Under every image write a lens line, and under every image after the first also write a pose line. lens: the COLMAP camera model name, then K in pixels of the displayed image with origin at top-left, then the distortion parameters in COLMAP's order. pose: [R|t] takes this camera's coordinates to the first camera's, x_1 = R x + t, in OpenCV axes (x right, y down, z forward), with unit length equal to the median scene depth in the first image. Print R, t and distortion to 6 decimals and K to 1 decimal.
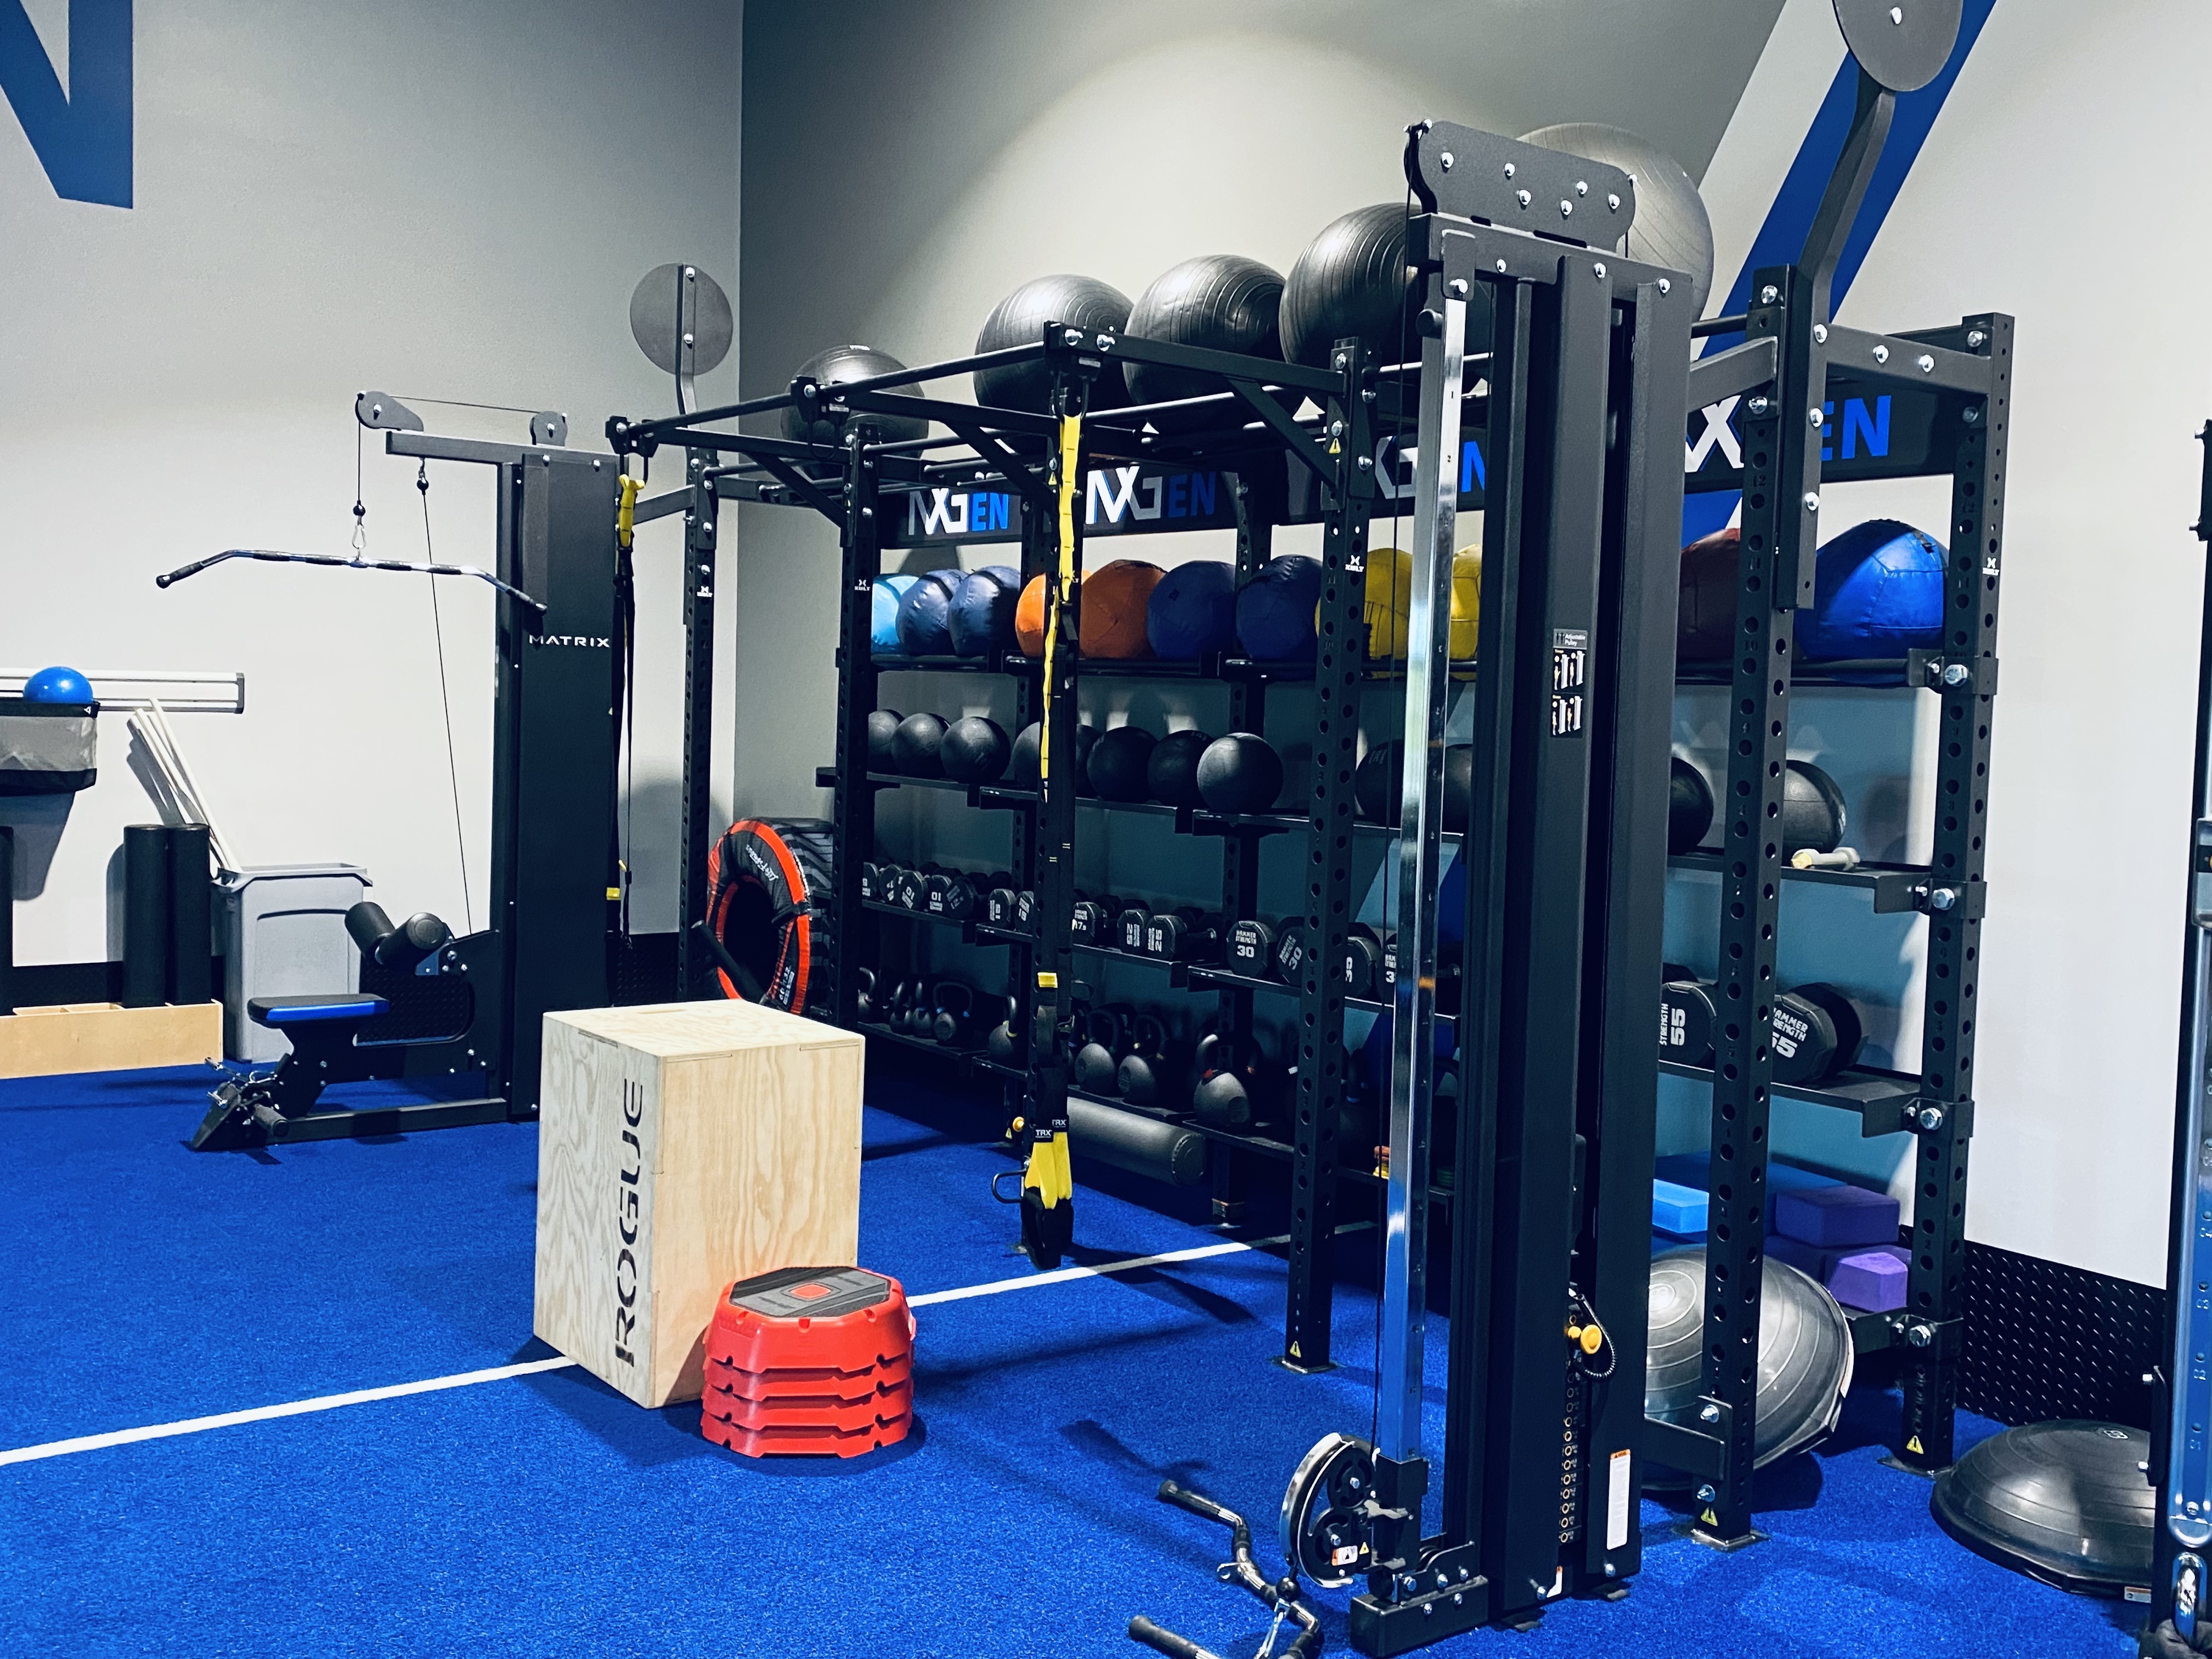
lens RADIAL K [[2072.7, 0, 1106.0], [0, 2072.7, 829.5], [0, 0, 1]] dist [0.103095, -0.187125]
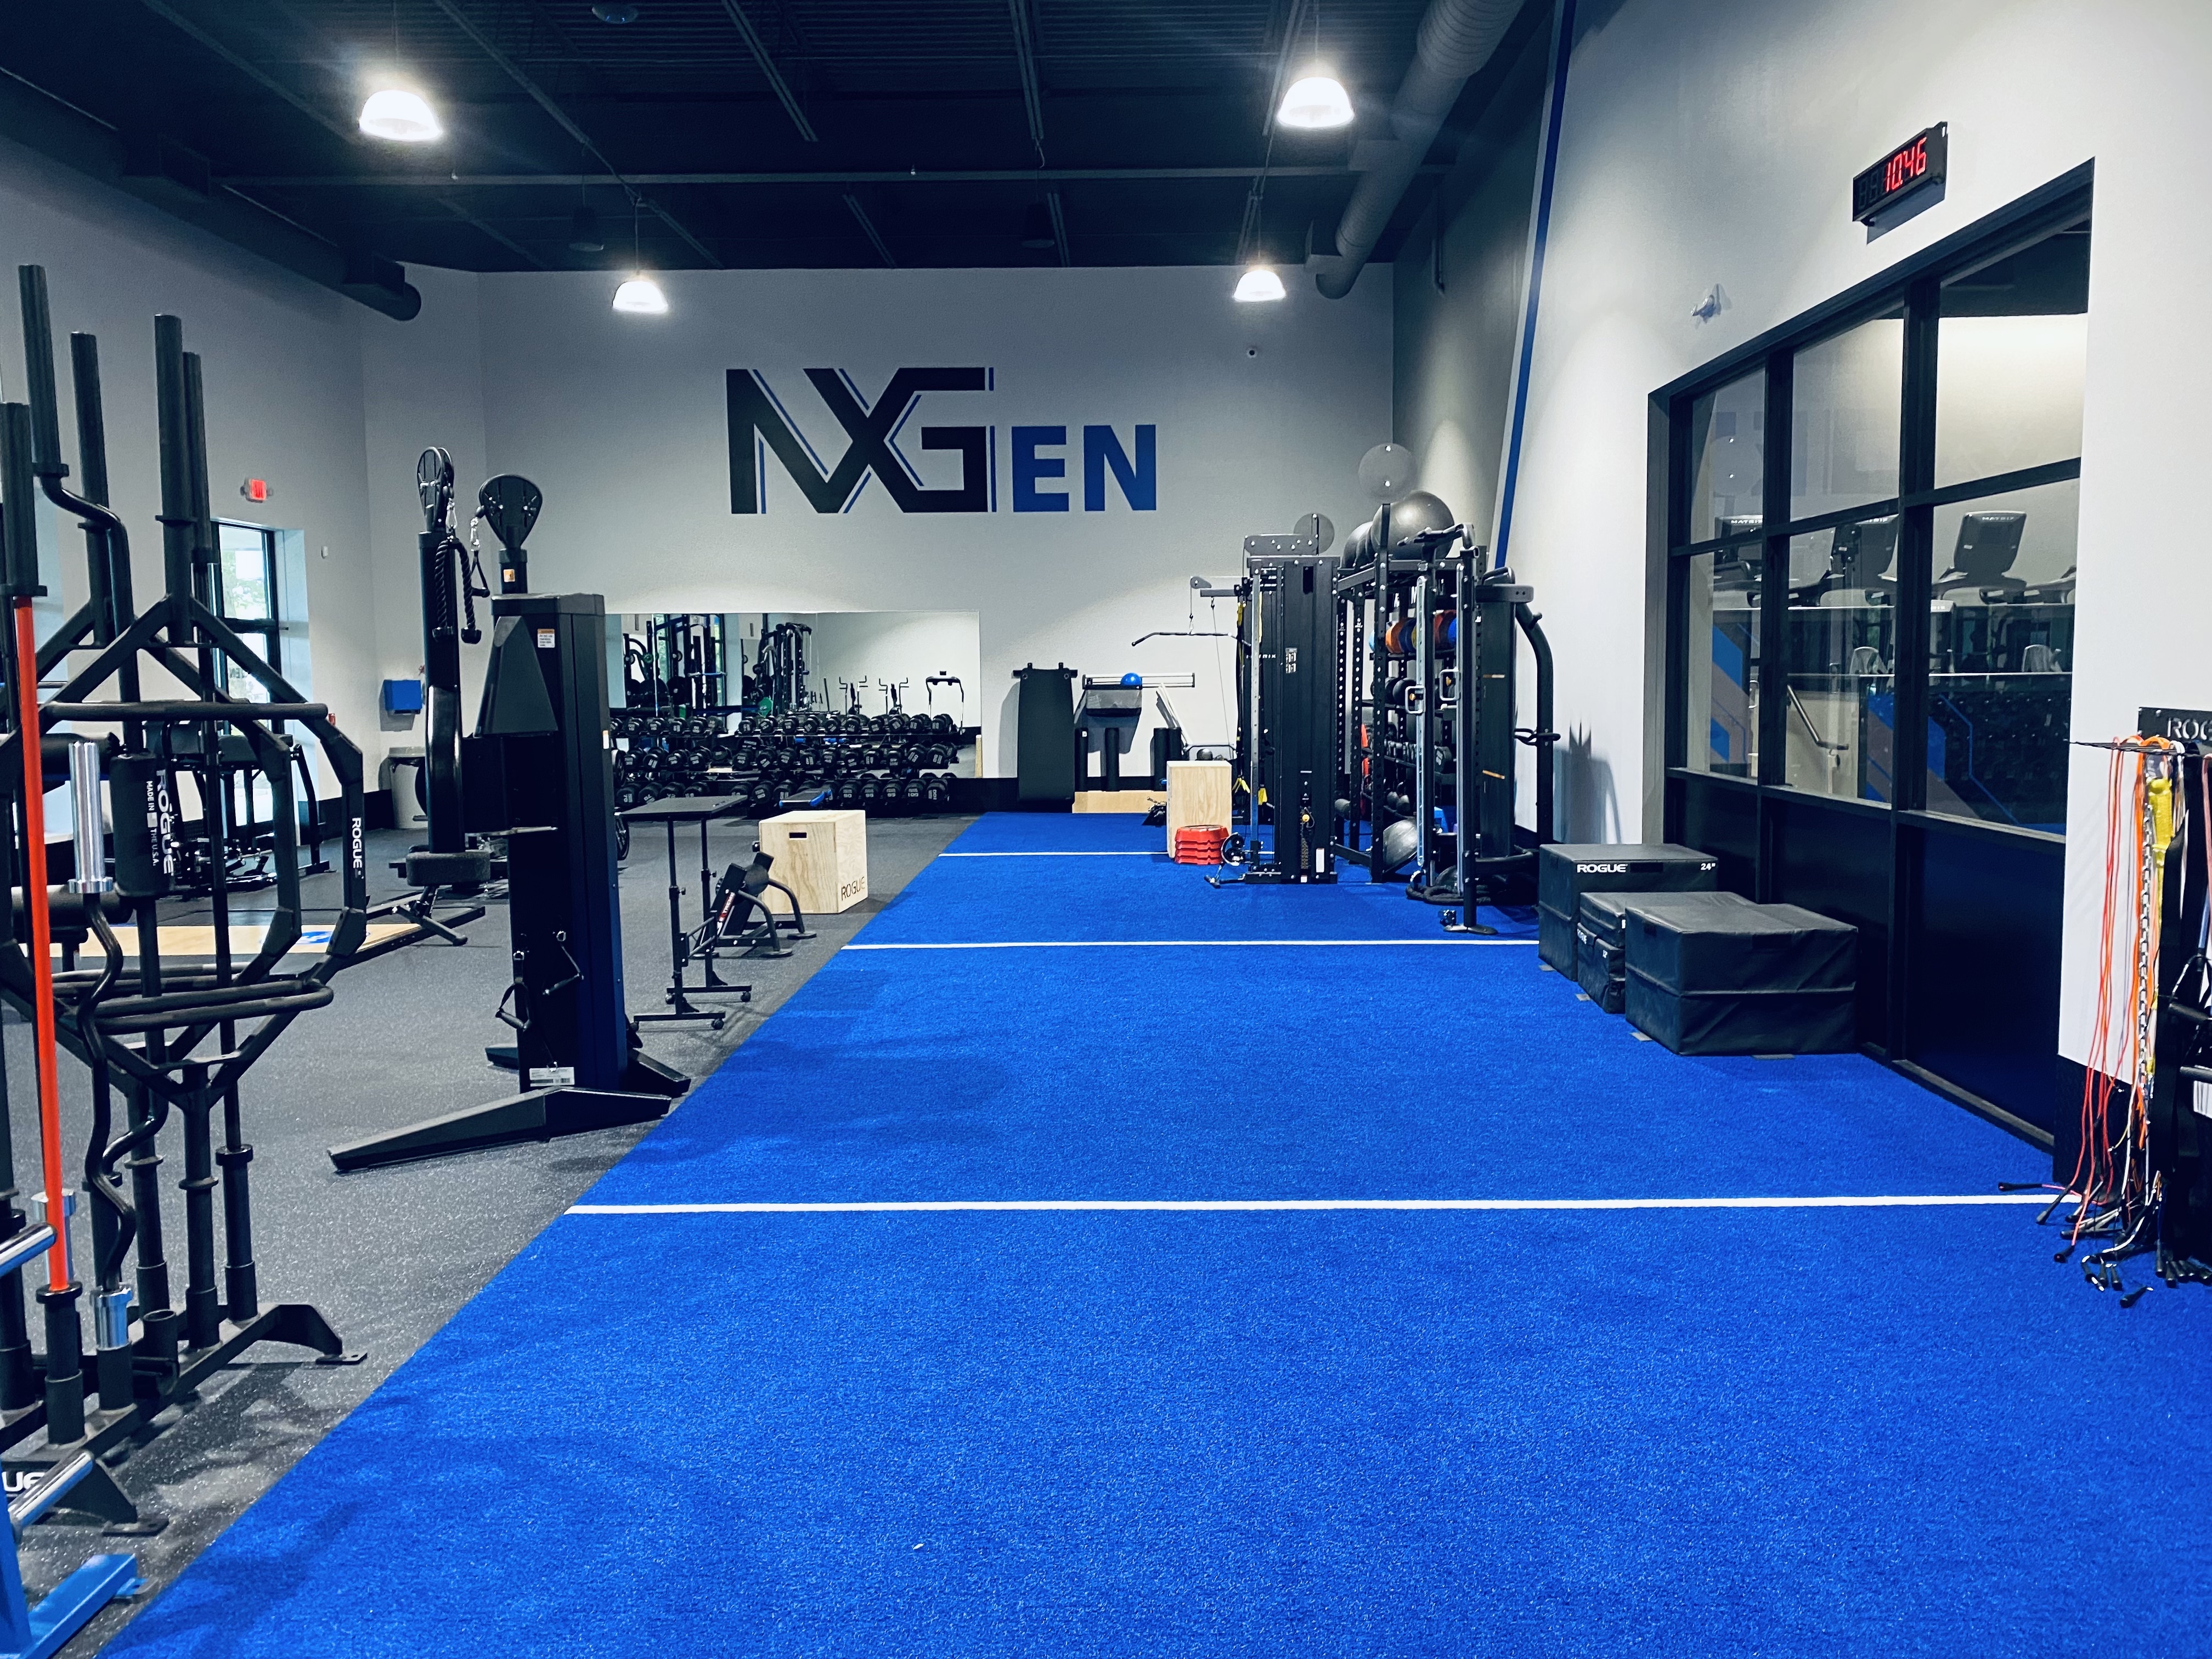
lens RADIAL K [[1692.2, 0, 1106.0], [0, 1692.2, 829.5], [0, 0, 1]] dist [0.049819, -0.000647]
pose [[0.791729, 0.017181, -0.610631, 0.988827], [-0.004844, 0.999750, 0.021849, 0.096135], [0.610854, -0.014340, 0.791614, -0.960466]]
